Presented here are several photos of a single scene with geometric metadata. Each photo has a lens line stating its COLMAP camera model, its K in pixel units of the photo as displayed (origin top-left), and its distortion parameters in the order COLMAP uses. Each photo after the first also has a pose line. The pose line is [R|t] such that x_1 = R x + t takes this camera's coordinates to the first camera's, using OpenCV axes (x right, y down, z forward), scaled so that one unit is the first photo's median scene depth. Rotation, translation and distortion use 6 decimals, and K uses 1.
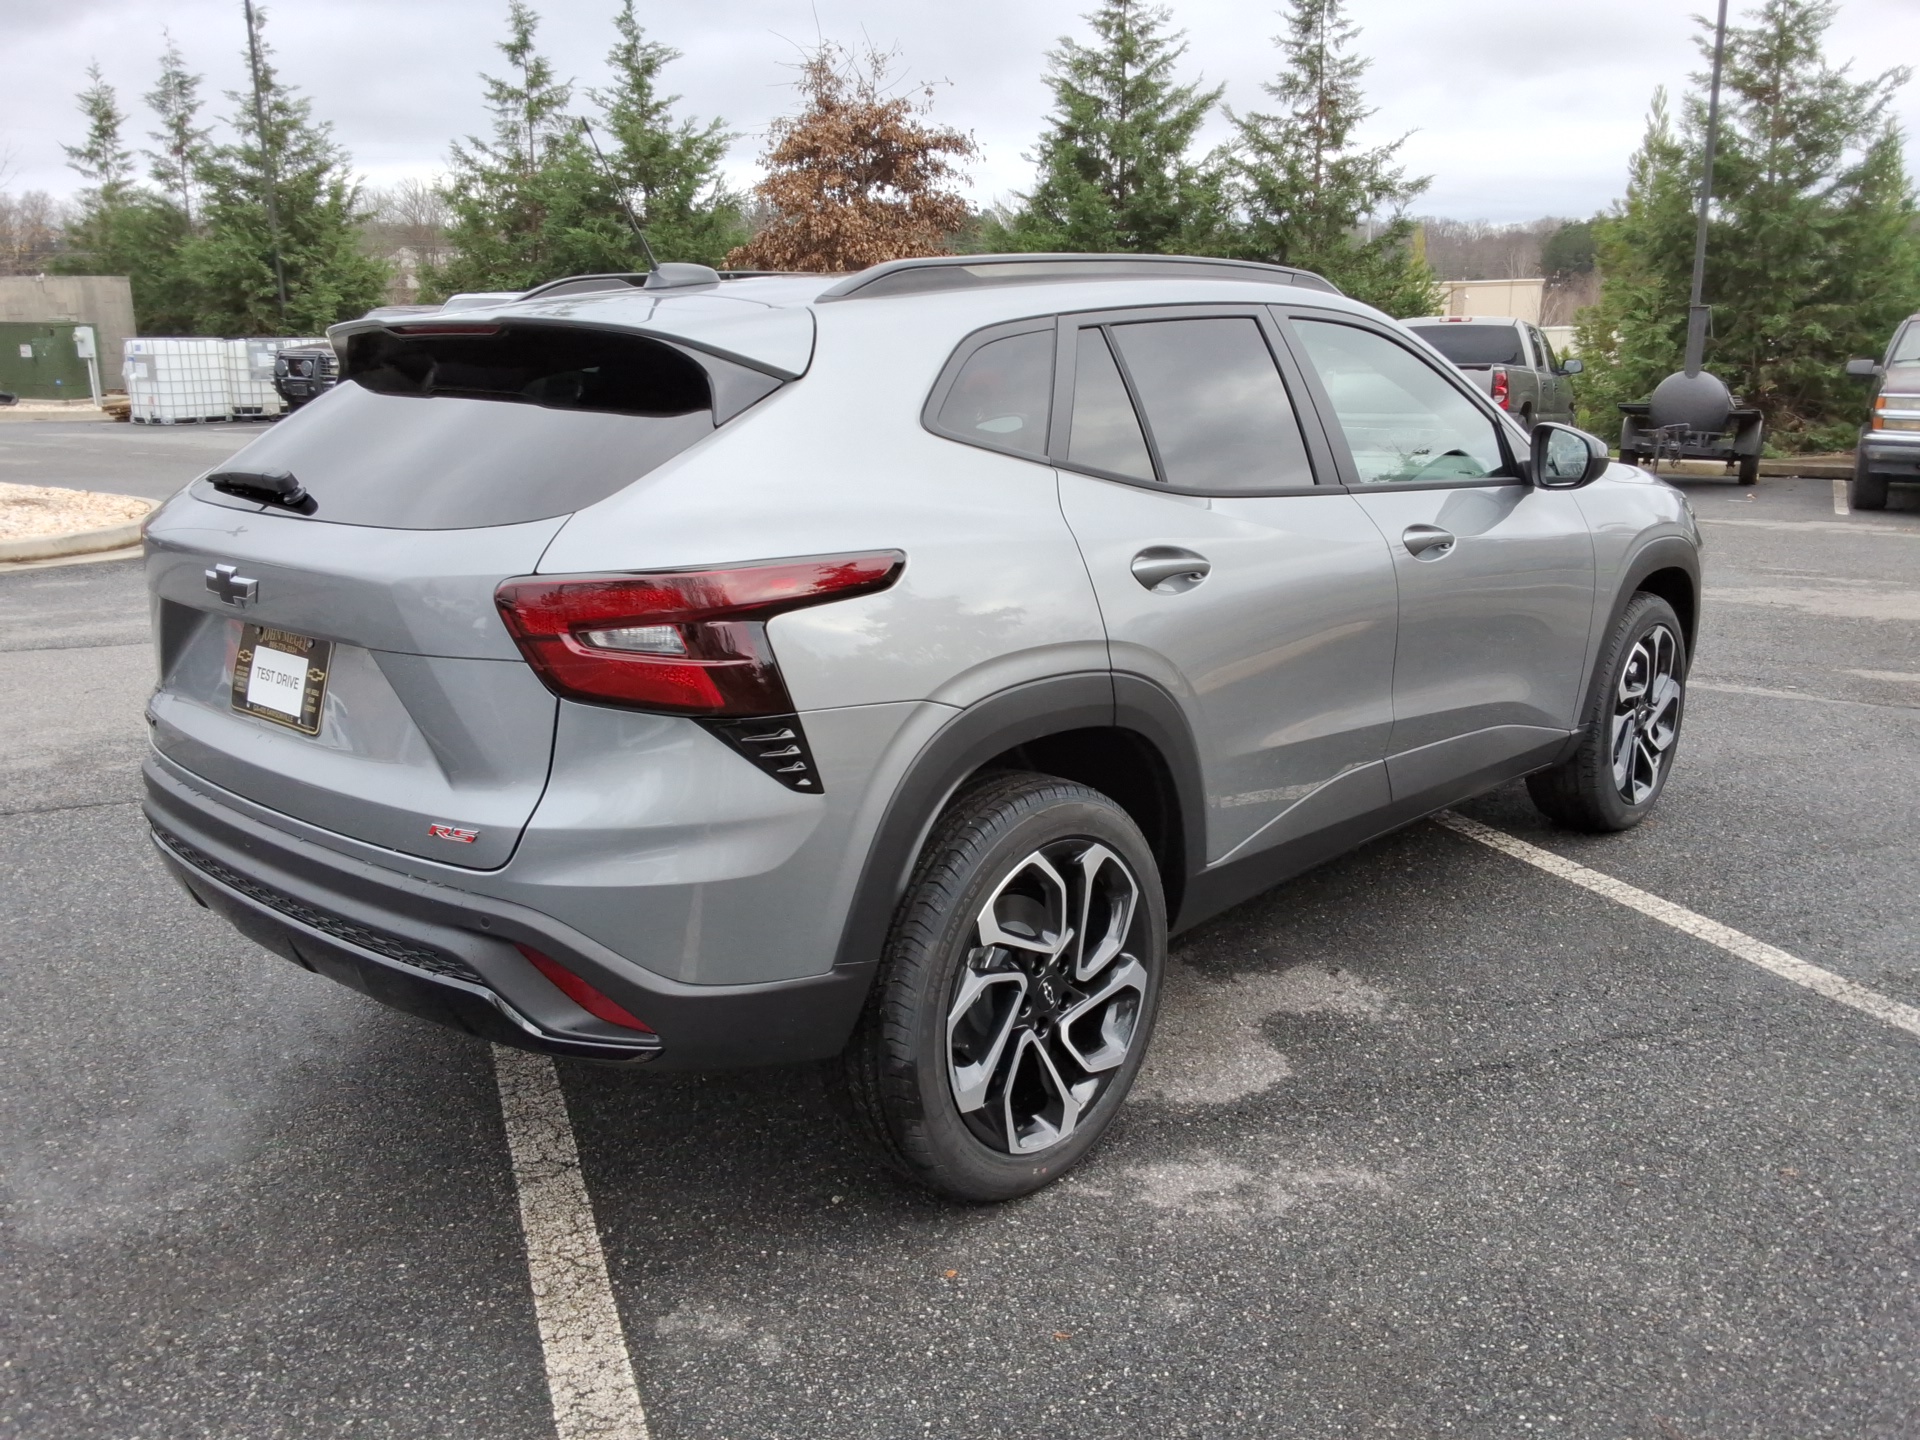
lens RADIAL K [[1537.6, 0, 969.4], [0, 1537.6, 719.9], [0, 0, 1]] dist [0.084016, -0.121958]
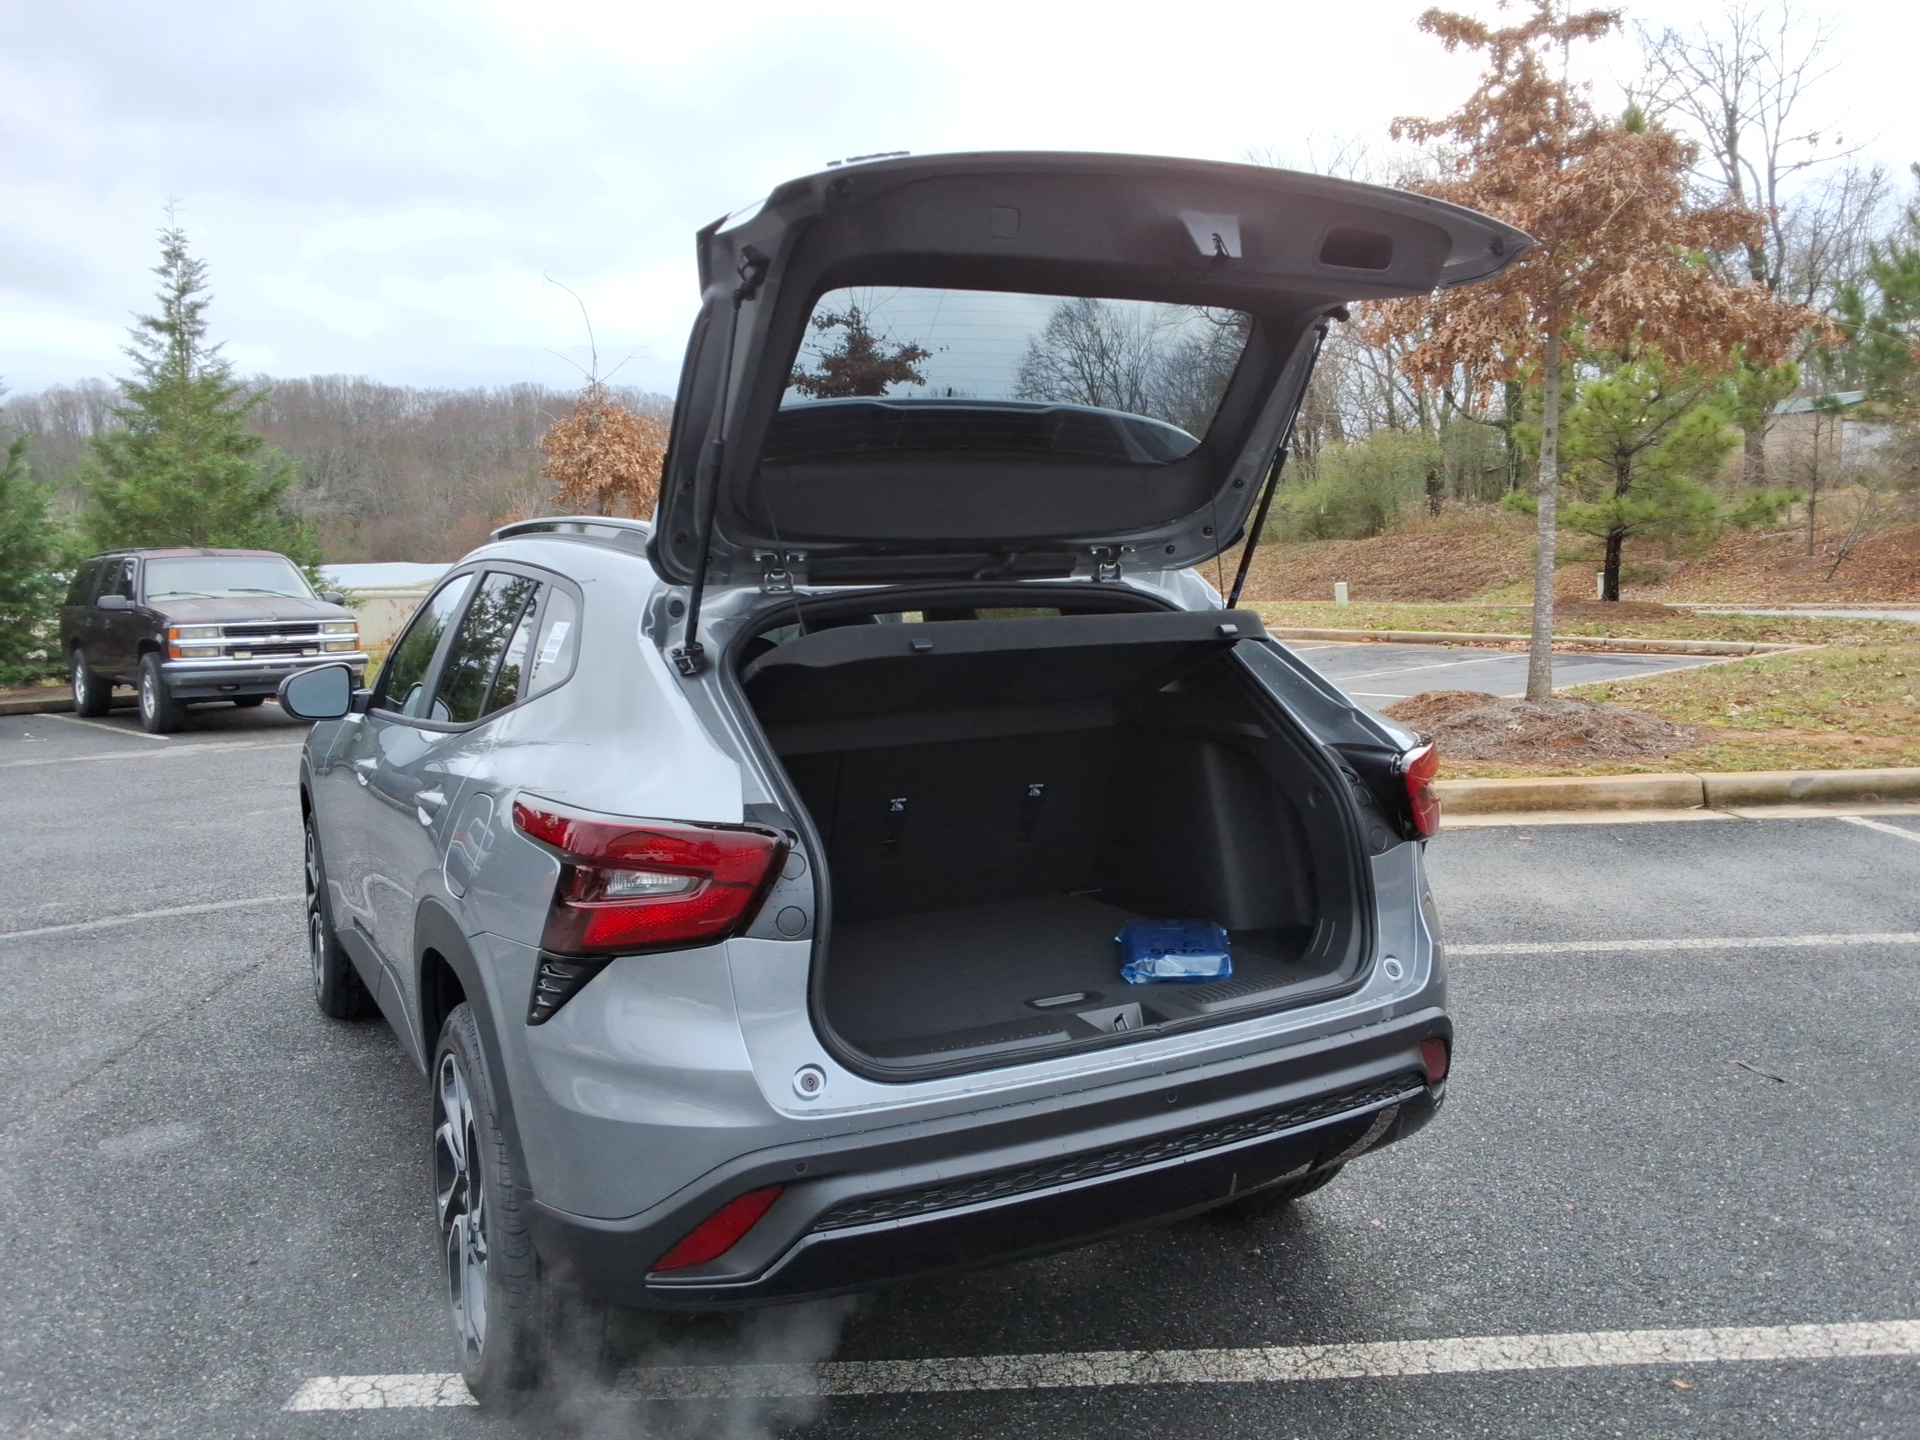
lens RADIAL K [[1537.6, 0, 989.4], [0, 1537.6, 704.4], [0, 0, 1]] dist [0.084016, -0.121958]
pose [[0.327497, -0.091717, 0.940390, -0.142592], [0.236781, 0.971485, 0.012289, -0.020455], [-0.914703, 0.218642, 0.339875, 0.074272]]
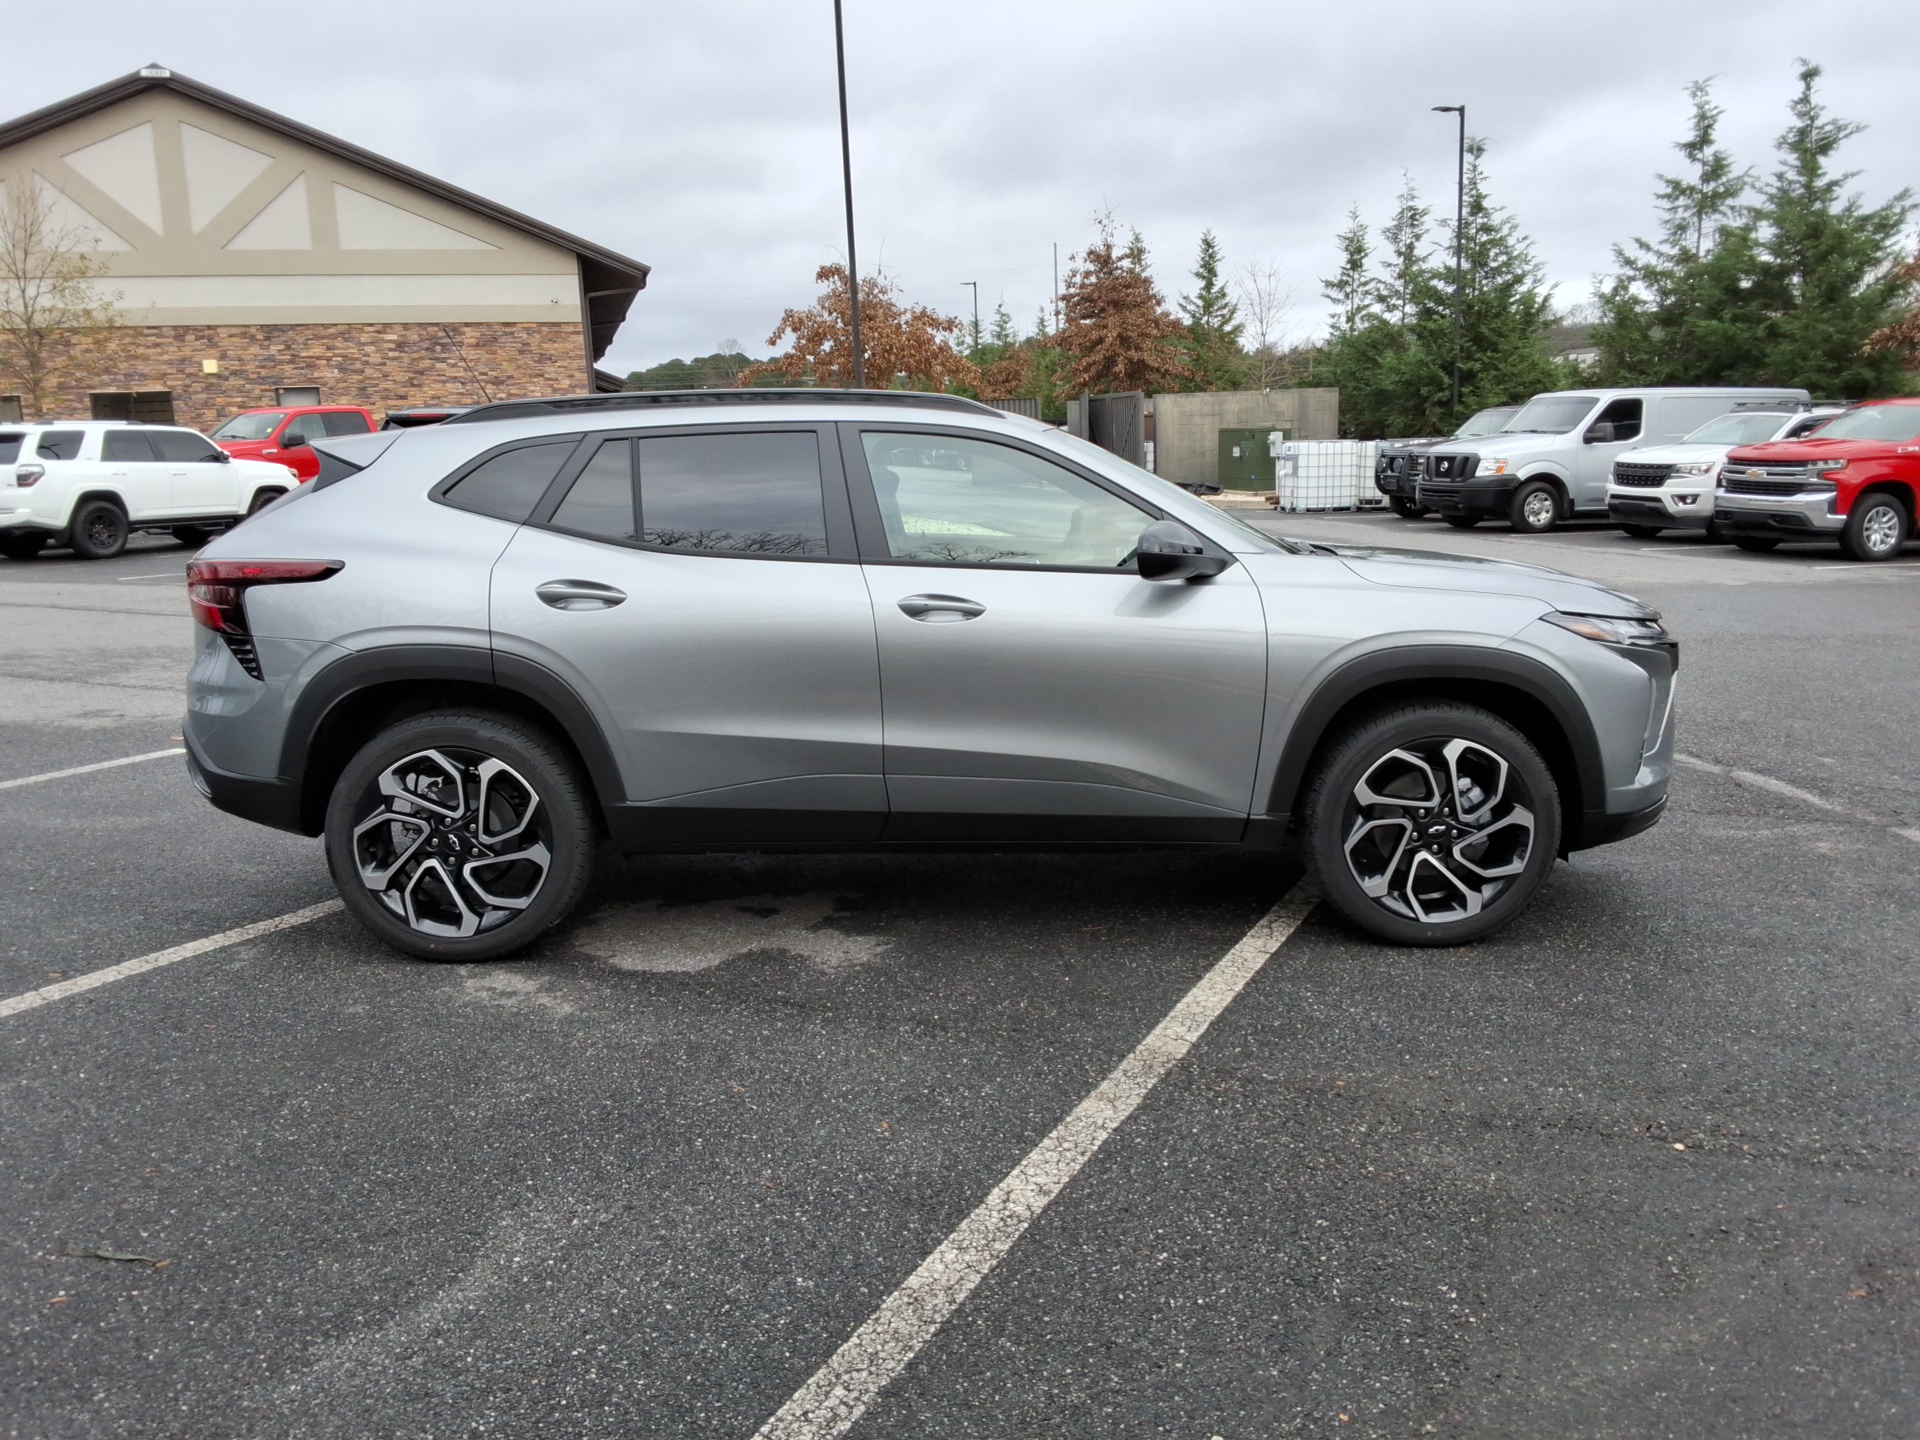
lens RADIAL K [[1537.6, 0, 965.9], [0, 1537.6, 722.2], [0, 0, 1]] dist [0.084016, -0.121958]
pose [[0.689173, 0.122196, -0.714219, 0.173471], [-0.163121, 0.986540, 0.011387, -0.006100], [0.705997, 0.108656, 0.699830, 0.023968]]
